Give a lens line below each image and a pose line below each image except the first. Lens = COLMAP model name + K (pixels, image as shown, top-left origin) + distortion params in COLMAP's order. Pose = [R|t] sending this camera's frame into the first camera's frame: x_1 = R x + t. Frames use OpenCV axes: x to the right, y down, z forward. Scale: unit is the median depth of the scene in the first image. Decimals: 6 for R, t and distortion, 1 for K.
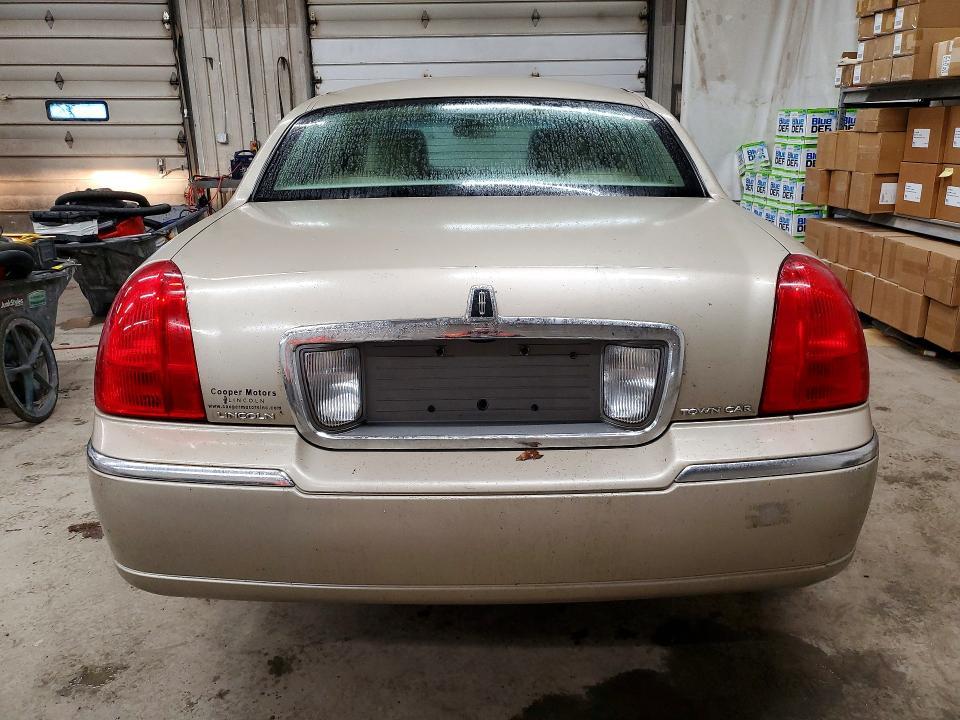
lens RADIAL K [[747.0, 0, 480.0], [0, 747.0, 360.0], [0, 0, 1]] dist [0.000669, 0.003156]
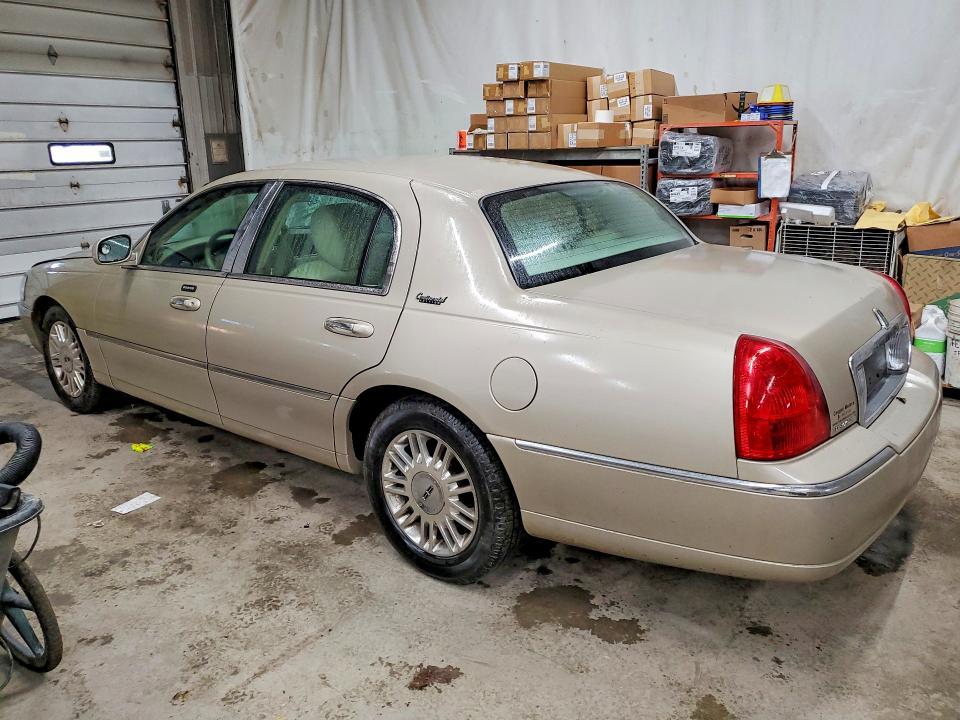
lens RADIAL K [[745.3, 0, 480.0], [0, 745.3, 360.0], [0, 0, 1]] dist [-0.002062, 0.042878]
pose [[0.637801, -0.213259, 0.740088, -0.363991], [0.239041, 0.968261, 0.073005, -0.065408], [-0.732168, 0.130349, 0.668535, 0.106741]]
